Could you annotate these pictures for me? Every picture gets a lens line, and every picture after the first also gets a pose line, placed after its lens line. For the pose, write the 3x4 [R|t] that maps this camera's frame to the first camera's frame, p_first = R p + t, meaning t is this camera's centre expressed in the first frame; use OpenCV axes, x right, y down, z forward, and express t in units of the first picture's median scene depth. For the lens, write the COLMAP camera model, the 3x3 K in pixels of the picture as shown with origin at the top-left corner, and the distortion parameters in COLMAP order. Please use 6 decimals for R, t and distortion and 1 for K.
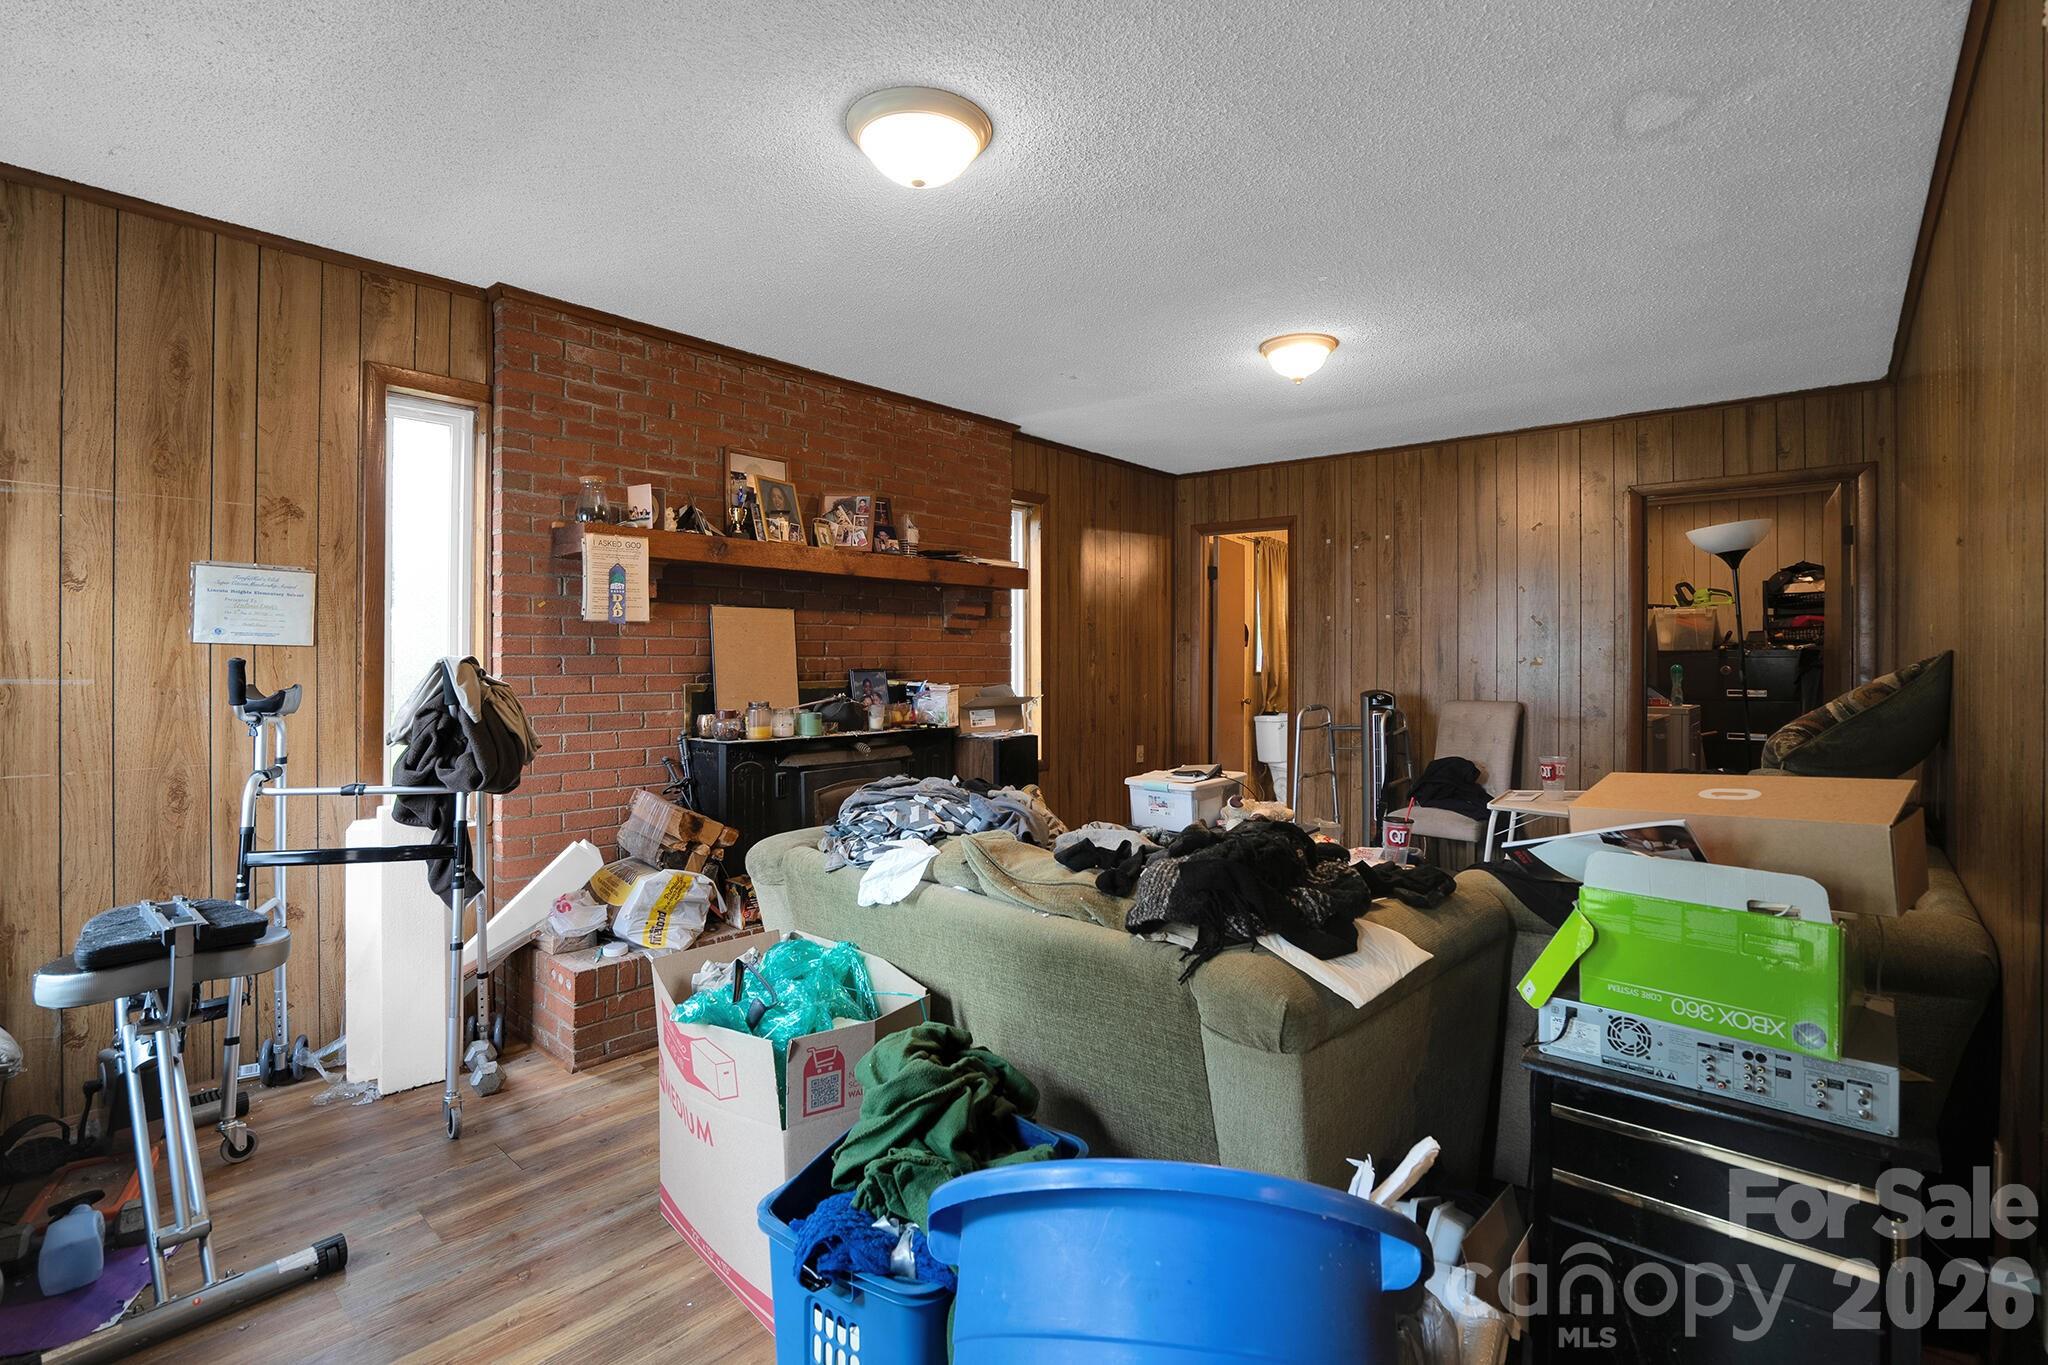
lens RADIAL K [[969.9, 0, 983.2], [0, 969.9, 646.2], [0, 0, 1]] dist [-0.013044, 0.001739]
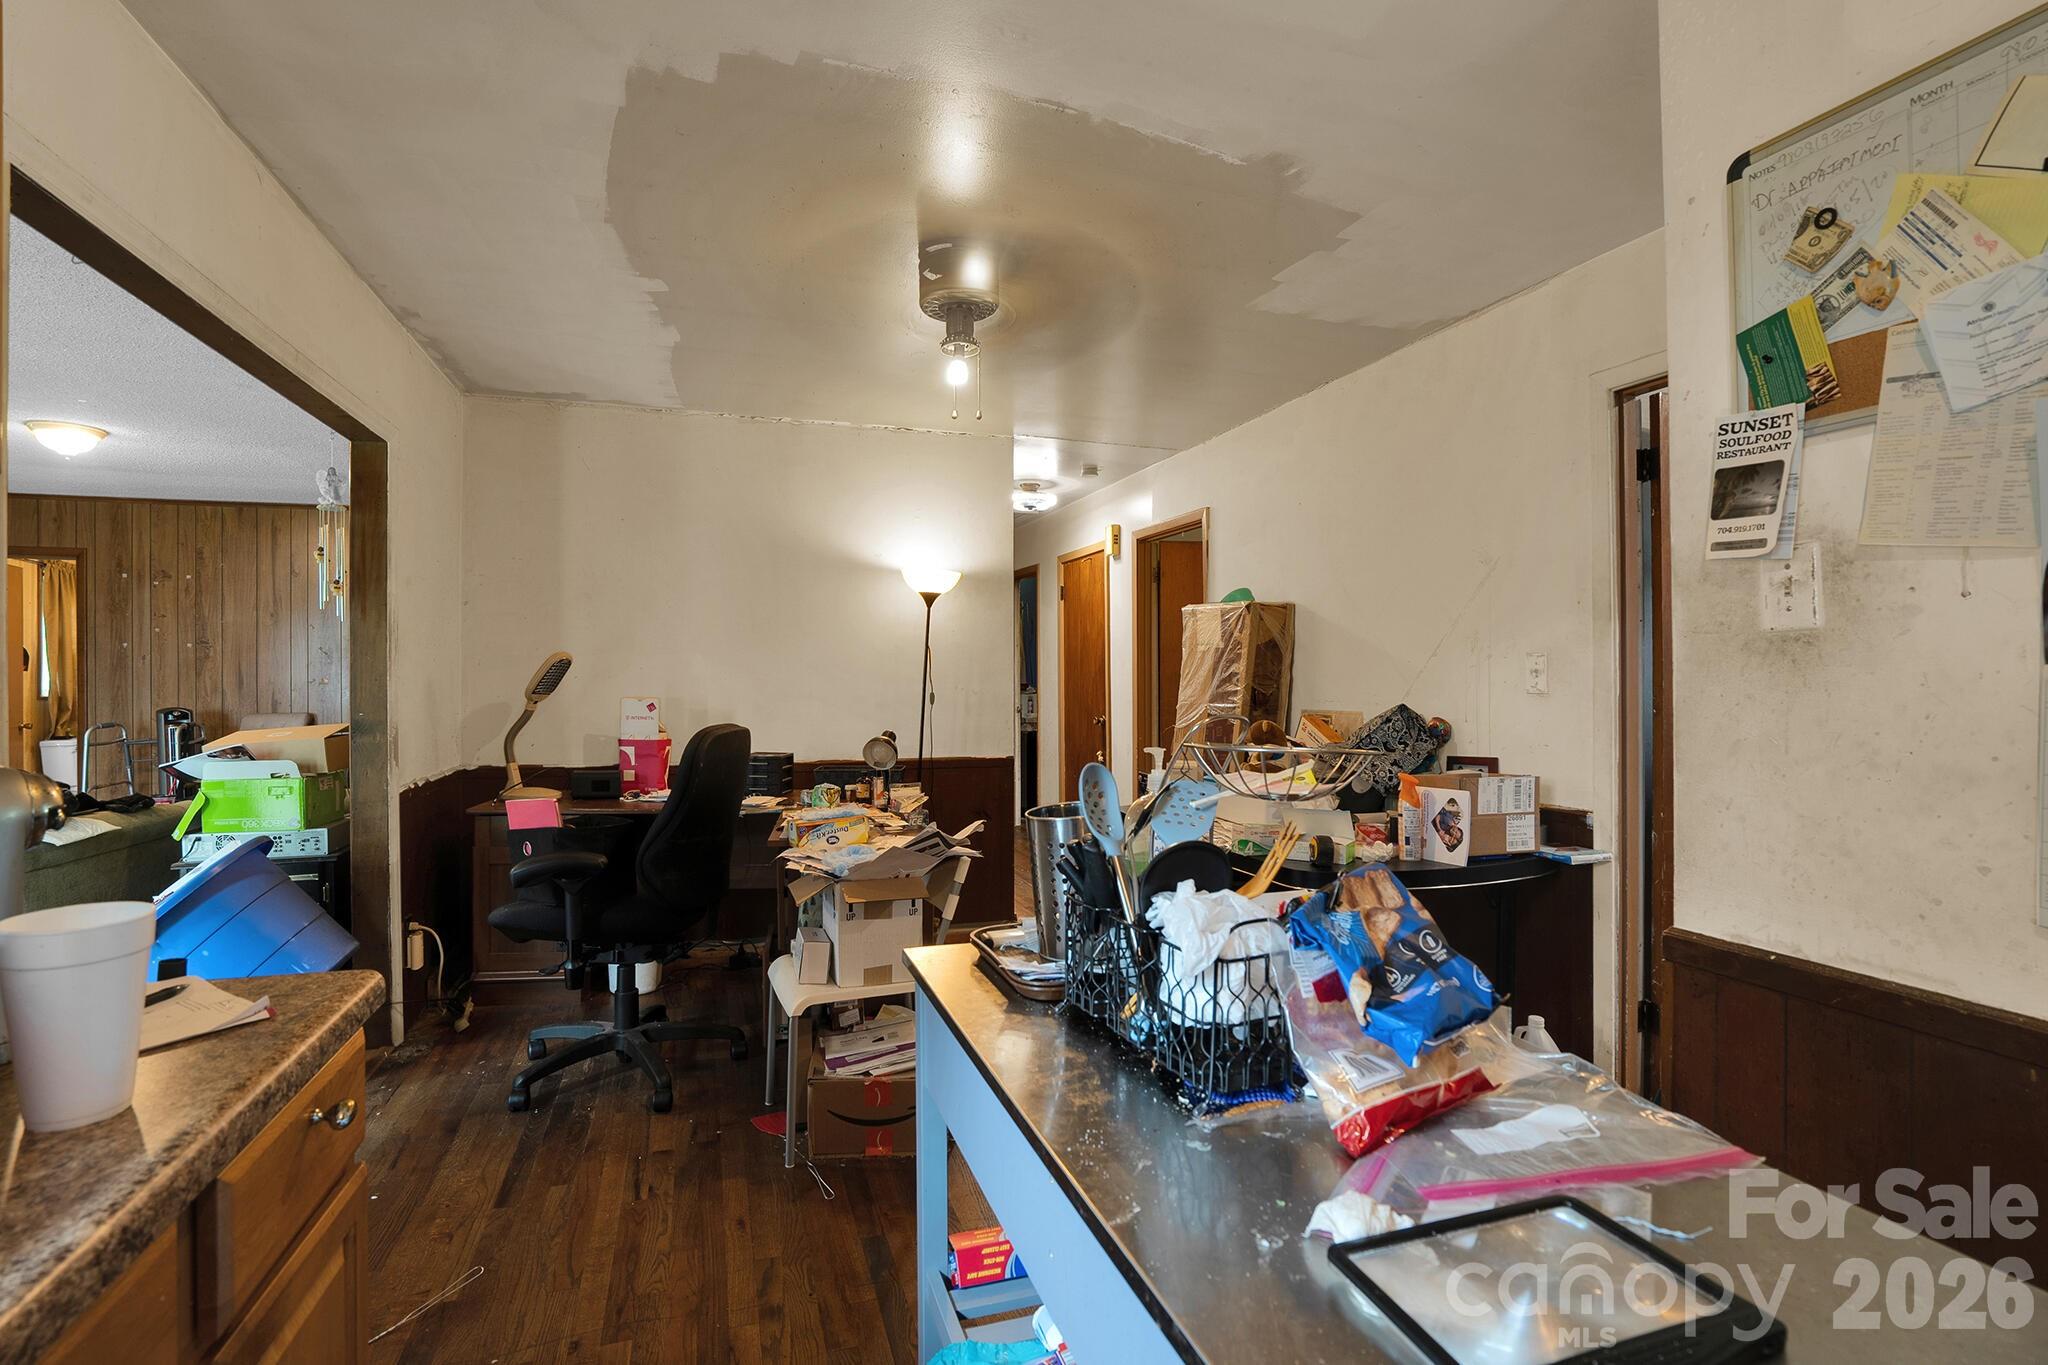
lens RADIAL K [[969.9, 0, 1038.8], [0, 969.9, 677.2], [0, 0, 1]] dist [-0.013044, 0.001739]
pose [[0.486724, -0.007568, 0.873523, -0.101767], [0.000329, 0.999964, 0.008480, -0.001272], [-0.873556, -0.003840, 0.486709, -0.484827]]
